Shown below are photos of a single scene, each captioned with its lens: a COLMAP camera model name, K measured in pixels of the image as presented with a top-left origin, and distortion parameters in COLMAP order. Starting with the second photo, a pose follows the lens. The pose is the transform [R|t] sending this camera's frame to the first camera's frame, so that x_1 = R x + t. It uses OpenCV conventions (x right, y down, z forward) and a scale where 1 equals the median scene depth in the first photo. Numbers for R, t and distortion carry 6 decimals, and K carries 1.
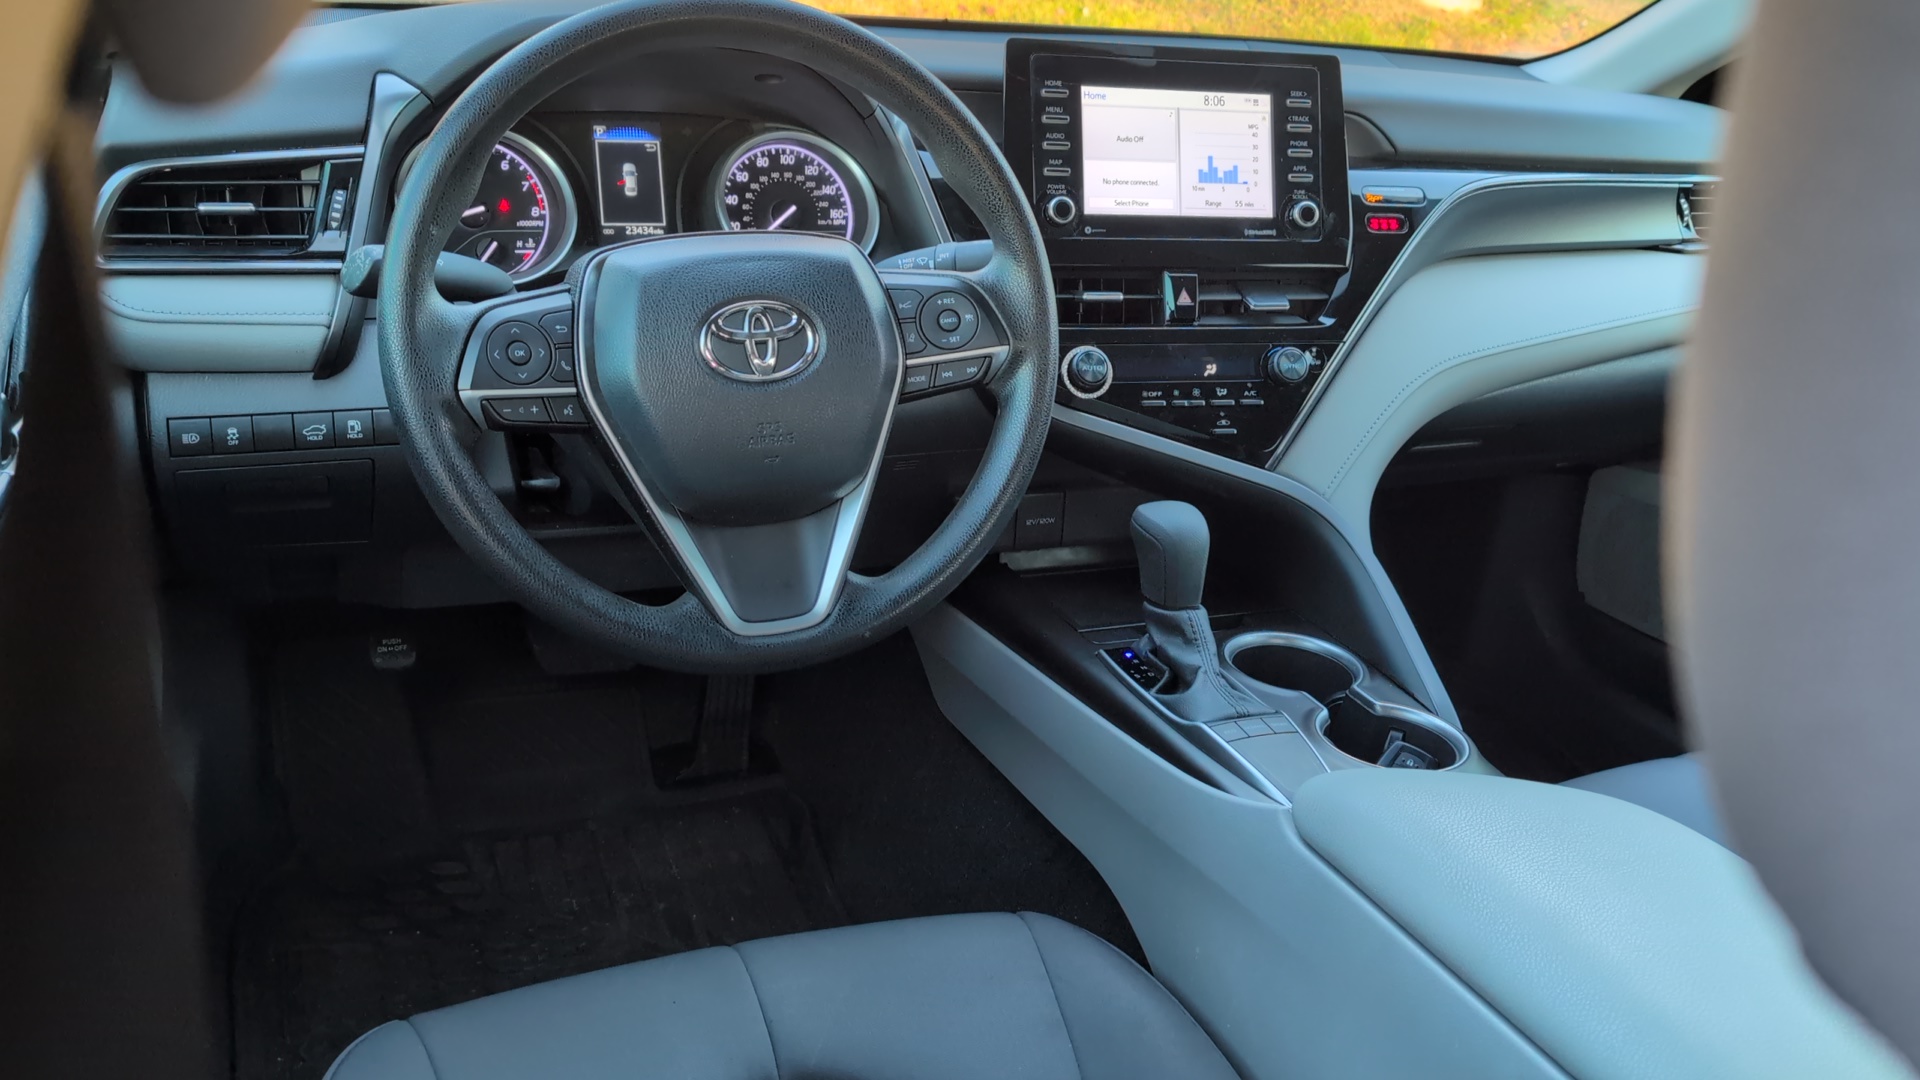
lens RADIAL K [[1622.5, 0, 960.3], [0, 1622.5, 552.8], [0, 0, 1]] dist [0.023581, -0.017622]
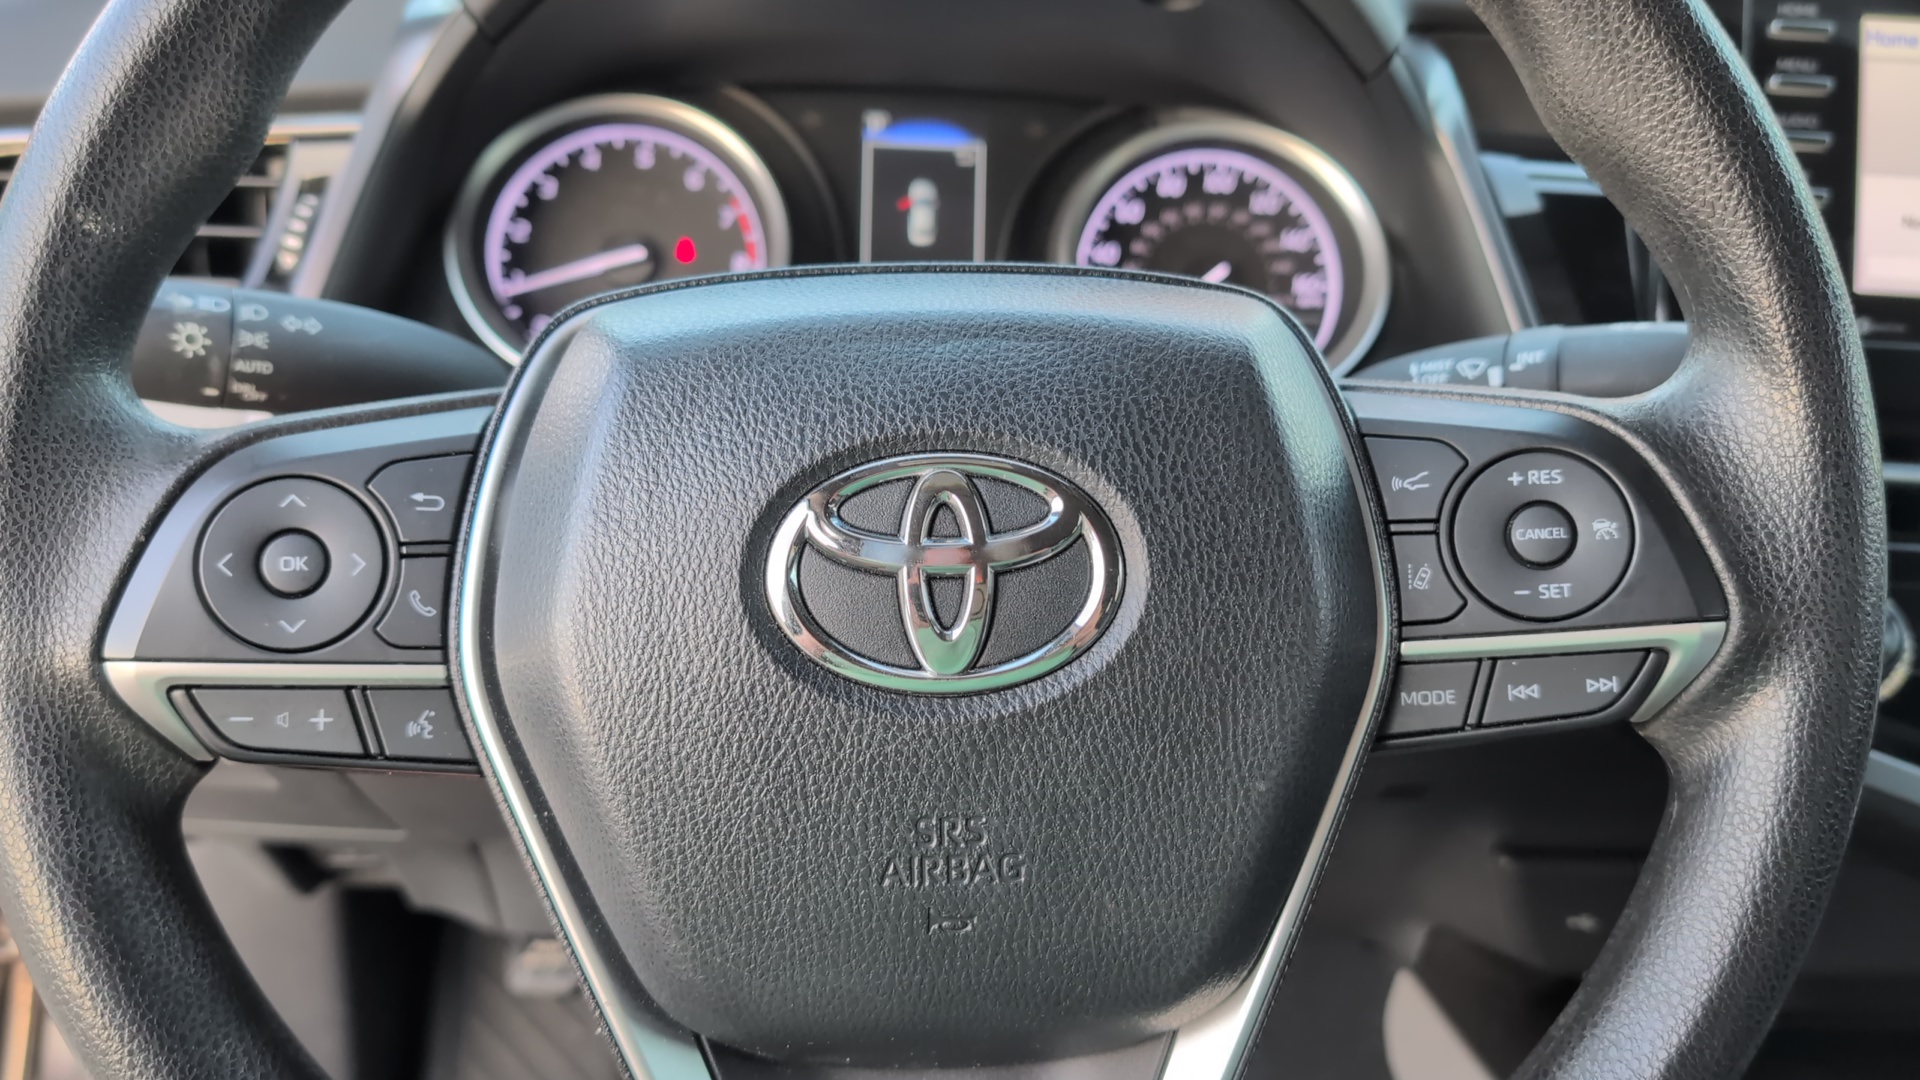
lens RADIAL K [[1622.5, 0, 960.3], [0, 1622.5, 552.8], [0, 0, 1]] dist [0.023581, -0.017622]
pose [[0.946520, 0.069535, -0.315063, -0.011103], [-0.094304, 0.993481, -0.064046, -0.082570], [0.308556, 0.090333, 0.946907, 0.498328]]
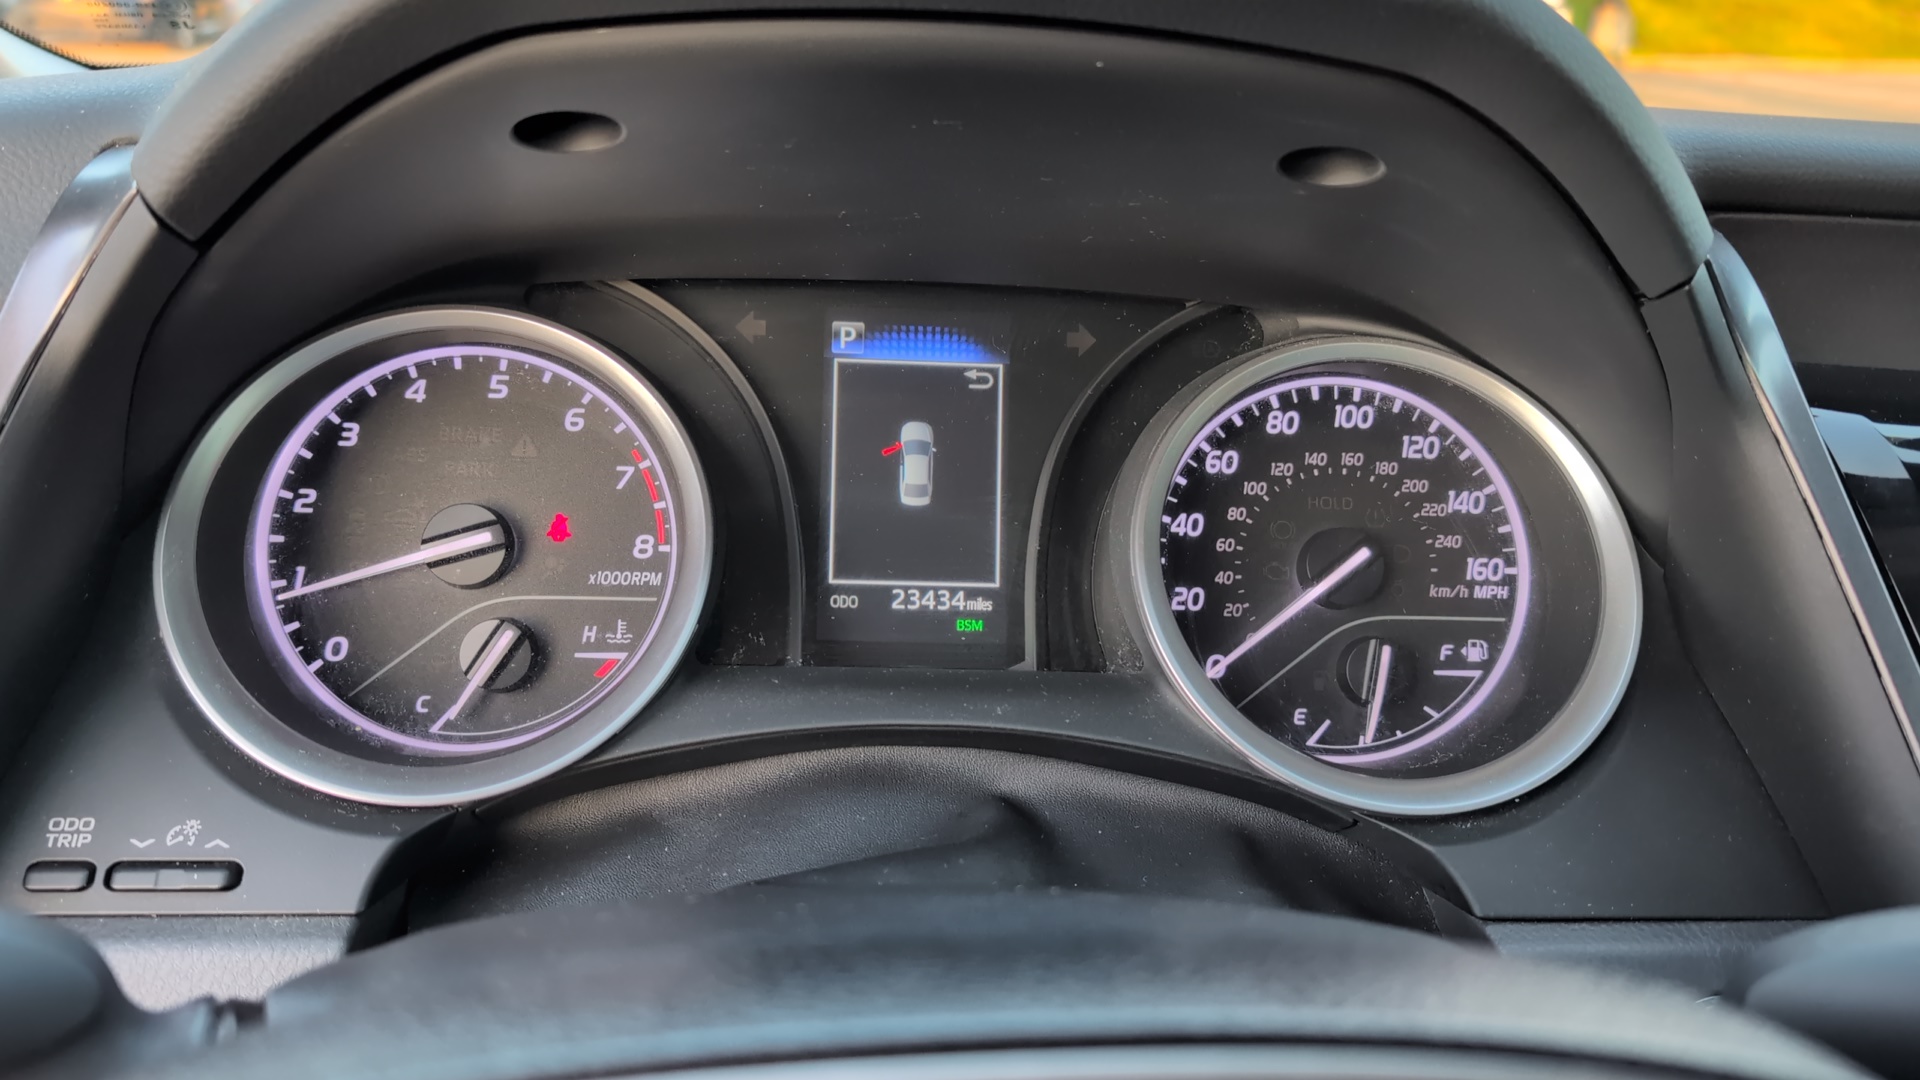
lens RADIAL K [[1655.8, 0, 959.7], [0, 1655.8, 583.5], [0, 0, 1]] dist [0.071803, -0.004205]
pose [[0.951057, 0.058909, -0.303349, -0.077923], [-0.091398, 0.991365, -0.094034, -0.168244], [0.295190, 0.117157, 0.948229, 0.650056]]
